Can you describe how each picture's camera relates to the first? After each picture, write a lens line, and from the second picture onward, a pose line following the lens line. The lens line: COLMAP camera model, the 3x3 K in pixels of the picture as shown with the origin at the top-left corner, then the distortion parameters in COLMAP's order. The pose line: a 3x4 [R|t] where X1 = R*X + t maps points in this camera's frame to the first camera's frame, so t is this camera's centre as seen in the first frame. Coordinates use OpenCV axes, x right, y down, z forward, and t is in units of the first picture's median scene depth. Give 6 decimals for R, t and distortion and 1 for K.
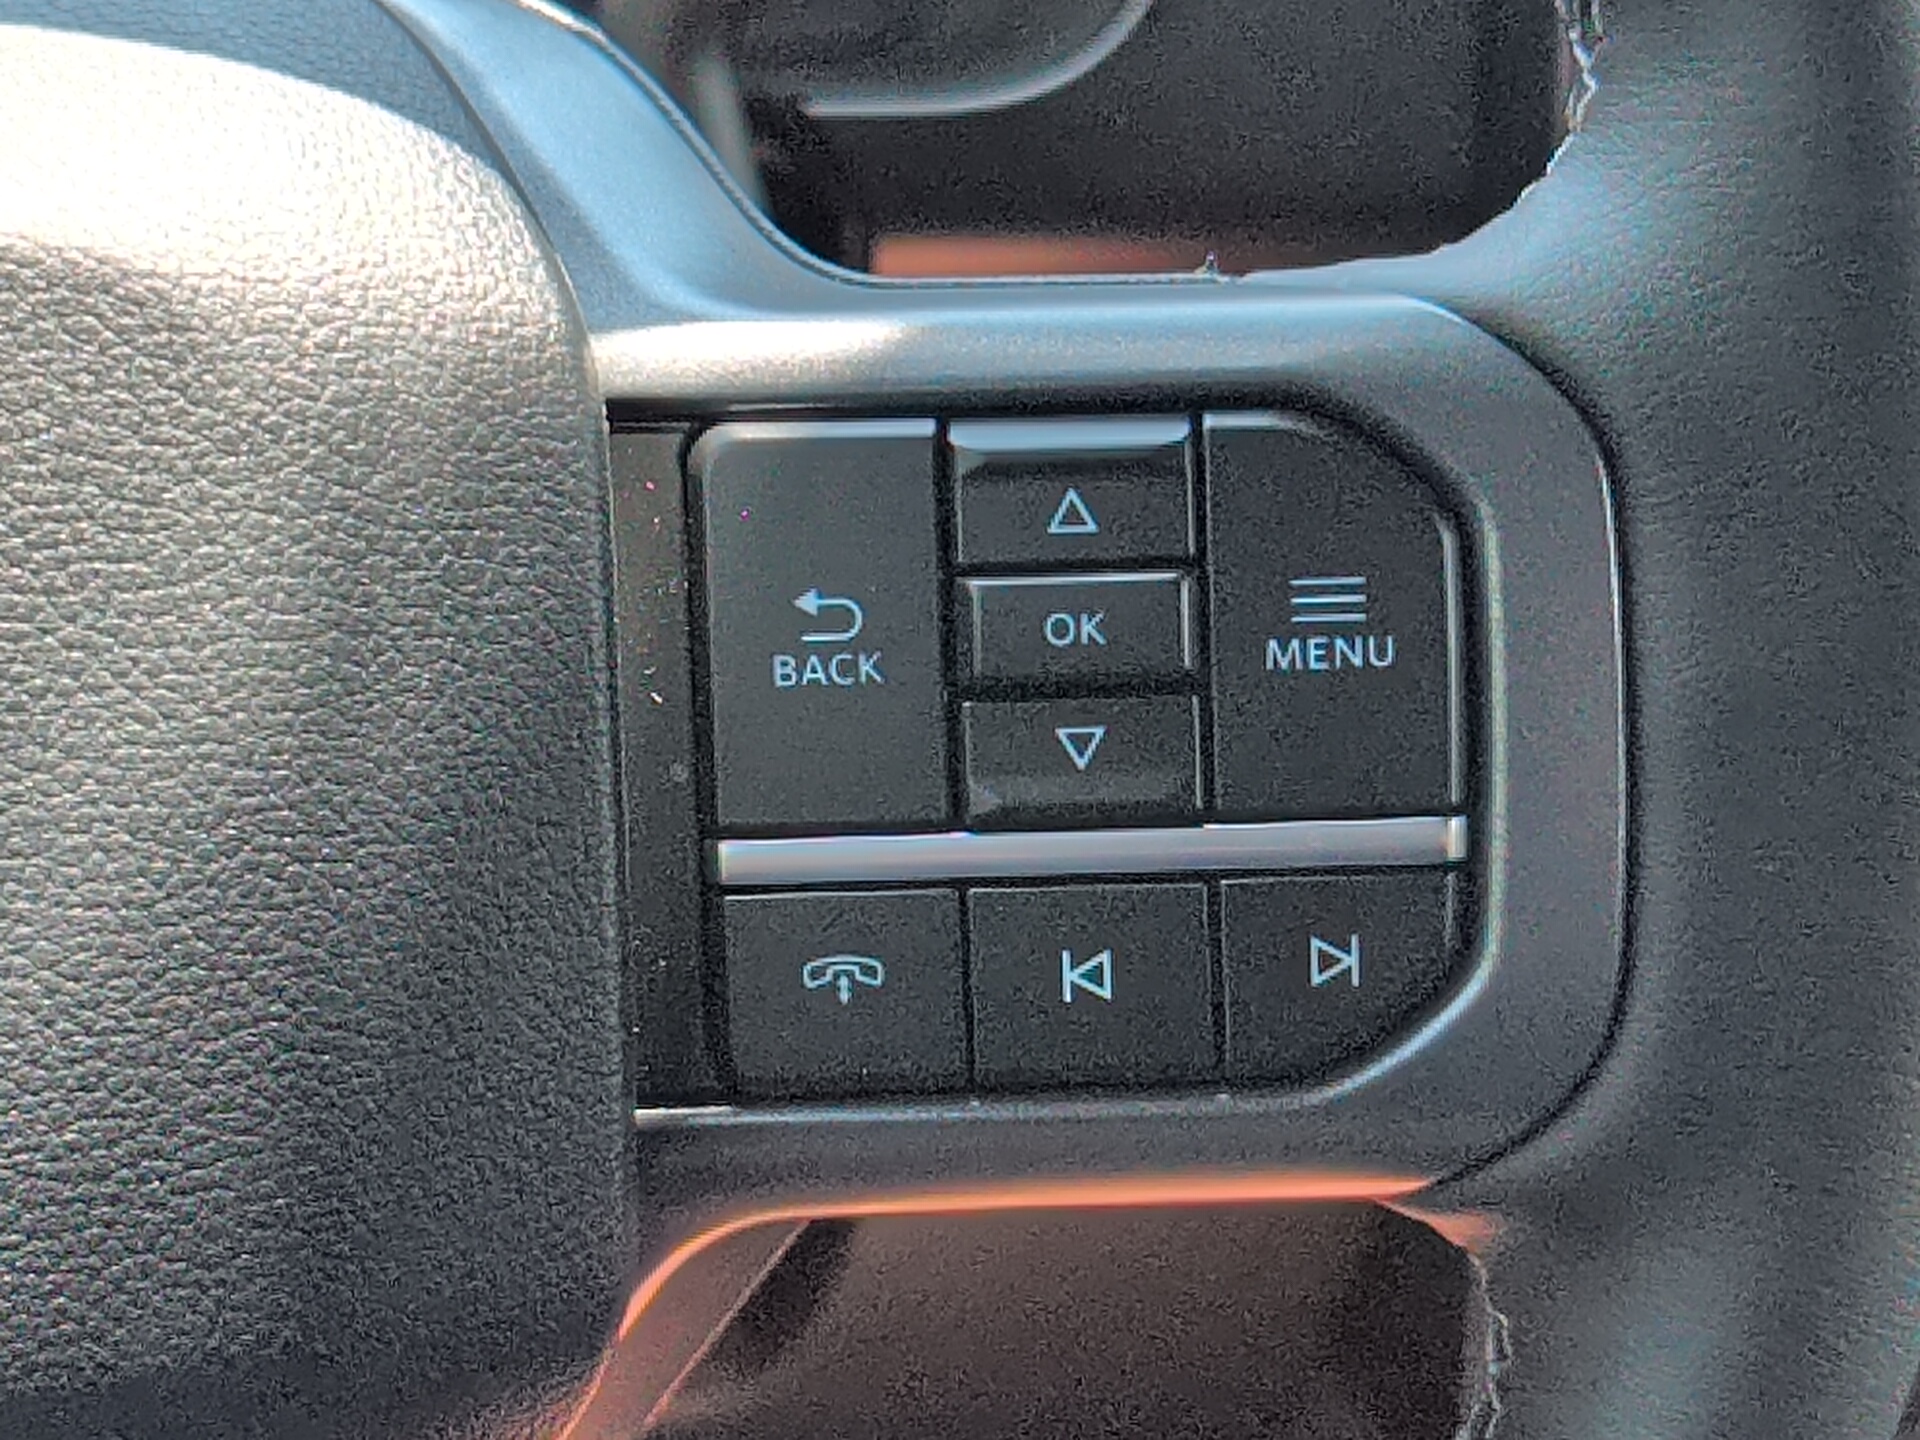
lens RADIAL K [[2407.0, 0, 960.0], [0, 2407.0, 720.0], [0, 0, 1]] dist [0.247551, -0.835949]
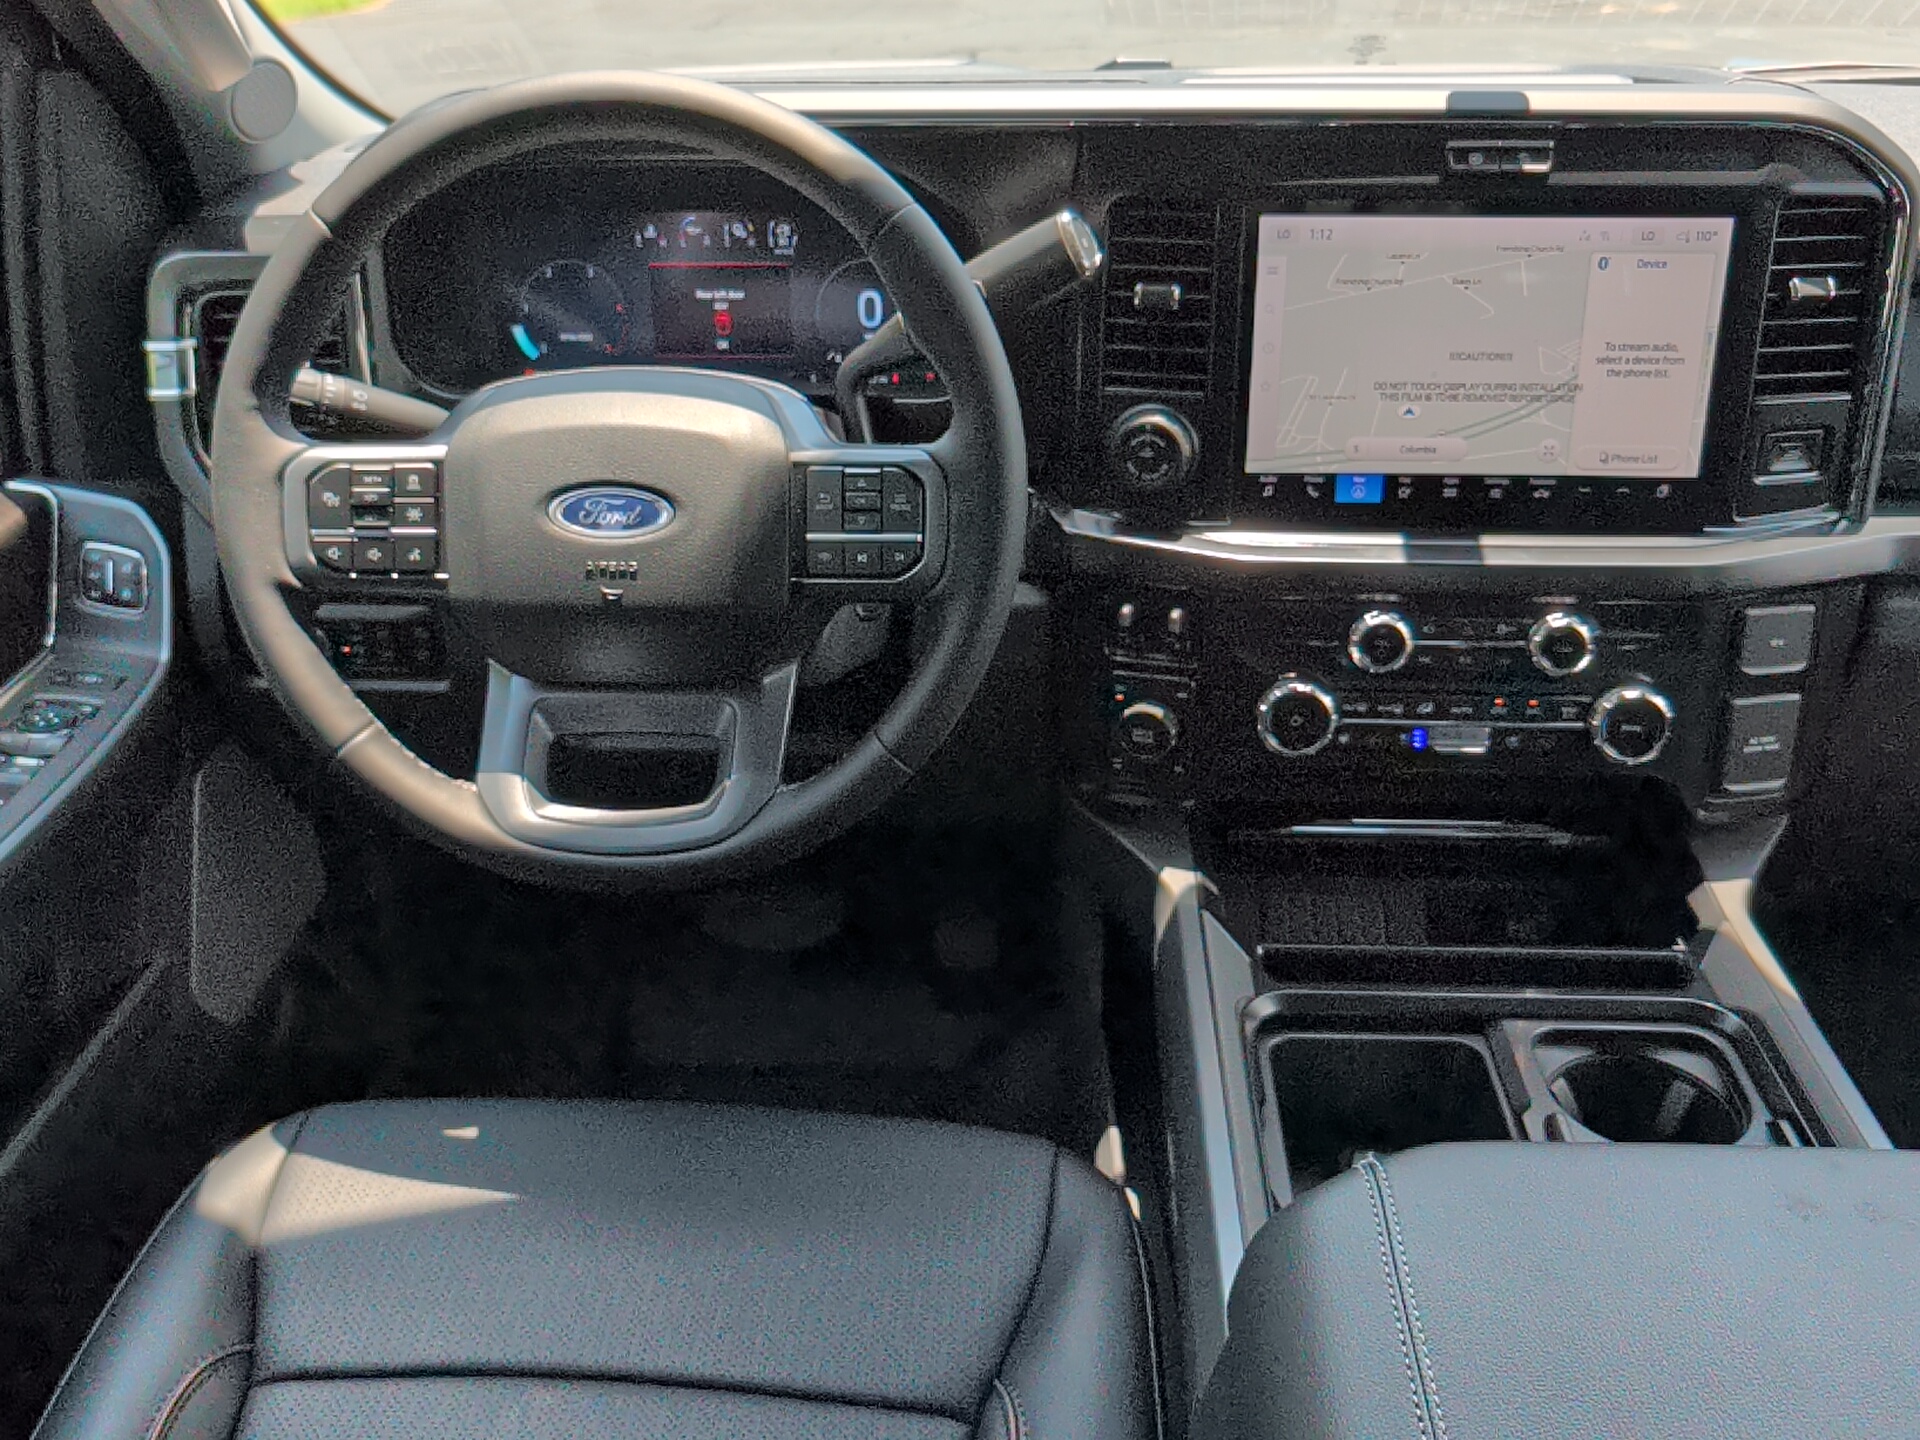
lens RADIAL K [[1581.8, 0, 960.0], [0, 1581.8, 720.0], [0, 0, 1]] dist [-0.009926, -0.013300]
pose [[0.985111, 0.066269, -0.158632, 0.970471], [-0.064955, 0.997797, 0.013461, 0.451305], [0.159175, -0.002957, 0.987246, -2.957858]]
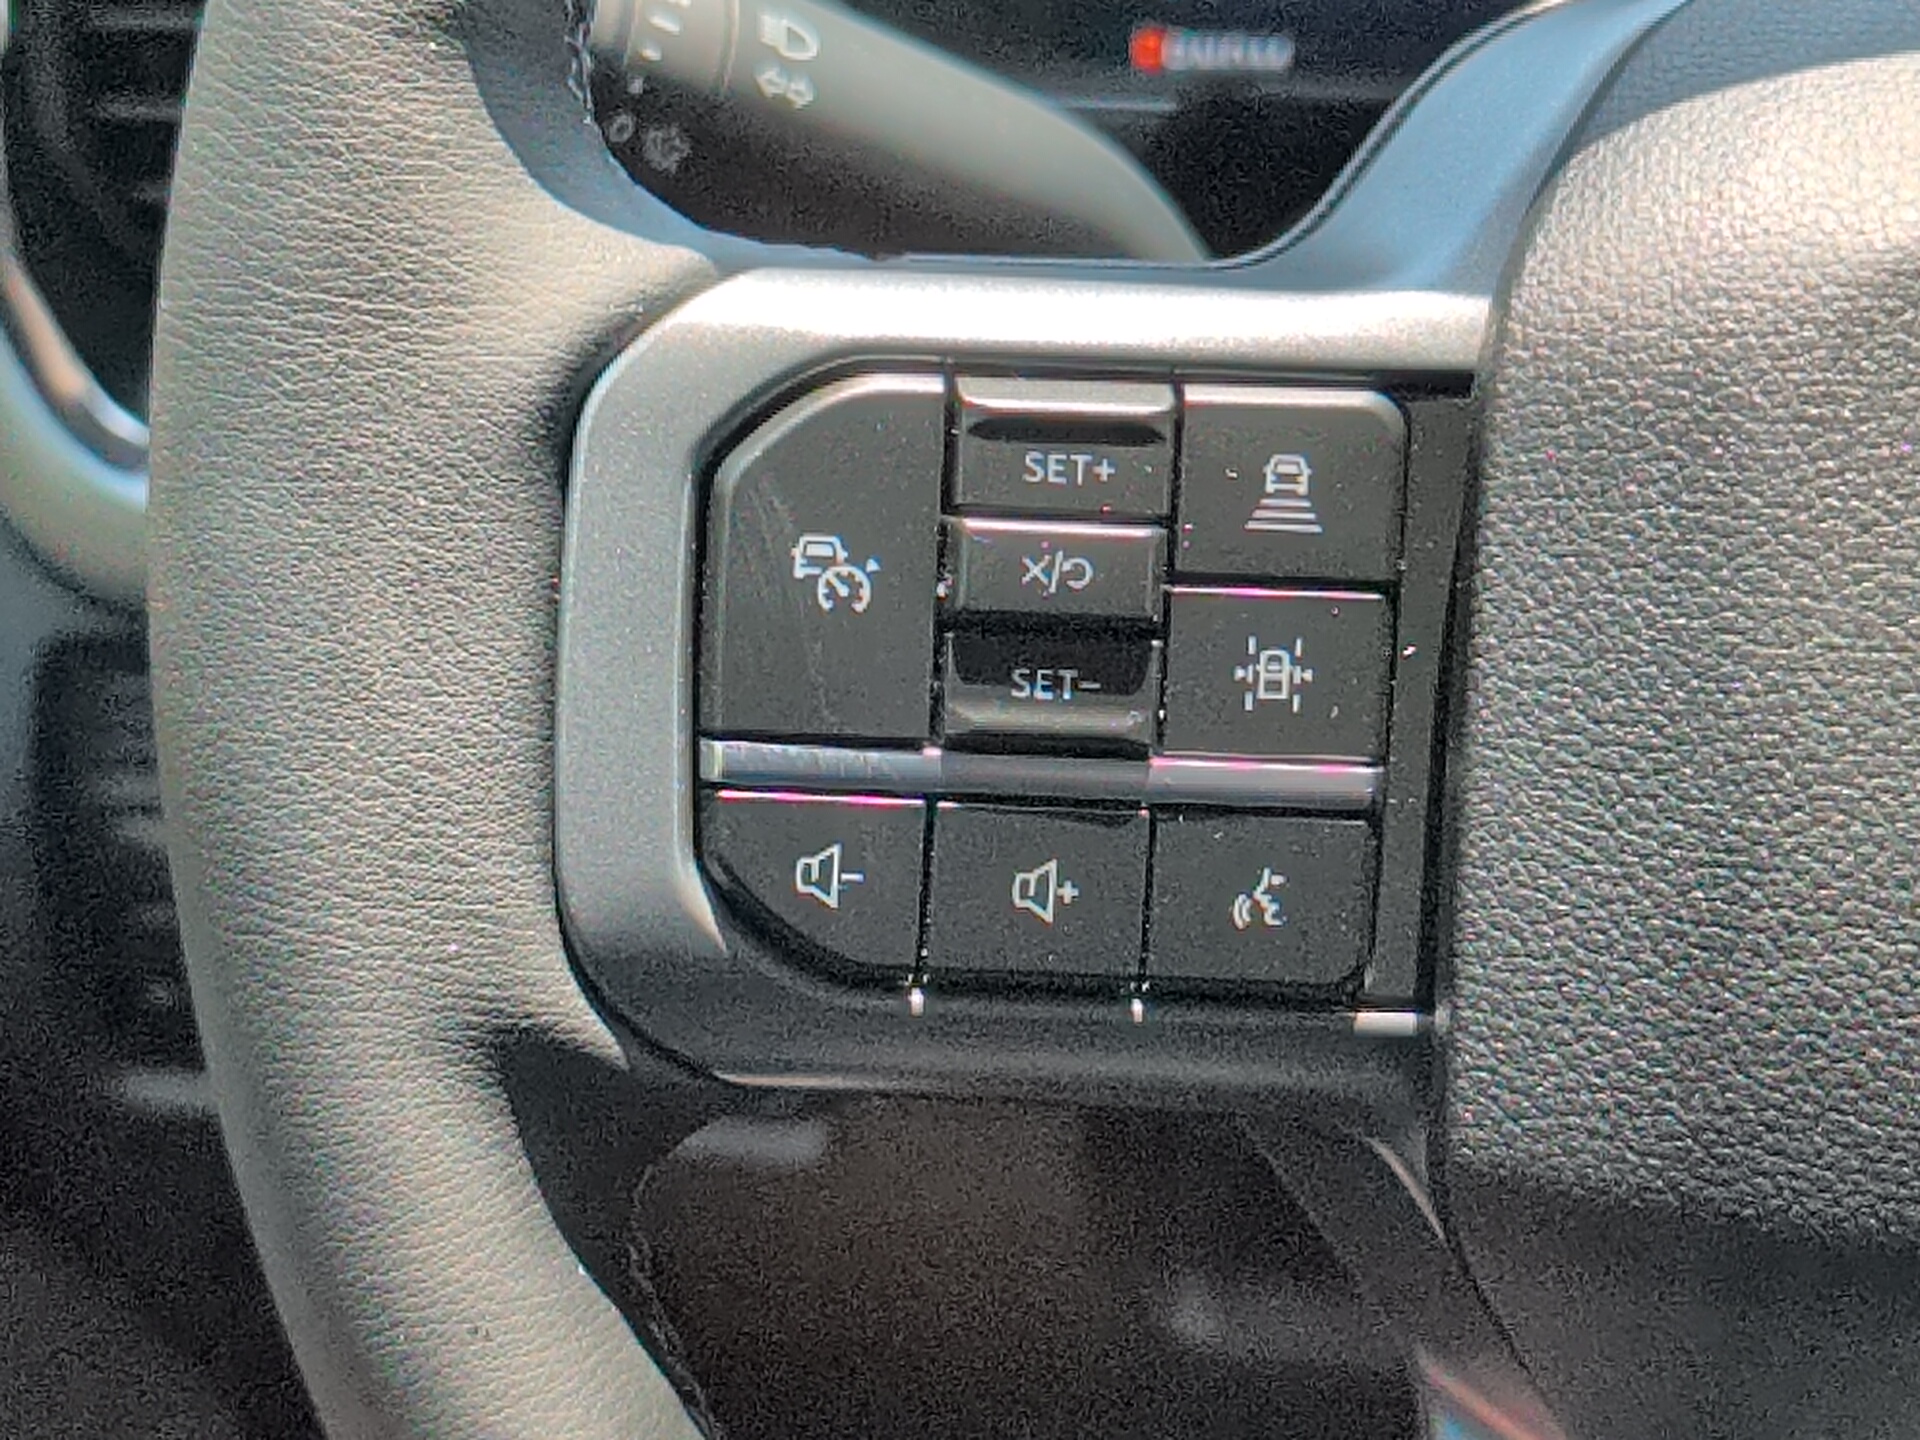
lens RADIAL K [[2407.0, 0, 960.0], [0, 2407.0, 720.0], [0, 0, 1]] dist [0.247551, -0.835949]
pose [[0.973566, 0.110065, -0.200136, -1.036677], [-0.112434, 0.993659, -0.000472, 0.102132], [0.198815, 0.022962, 0.979768, -0.239018]]
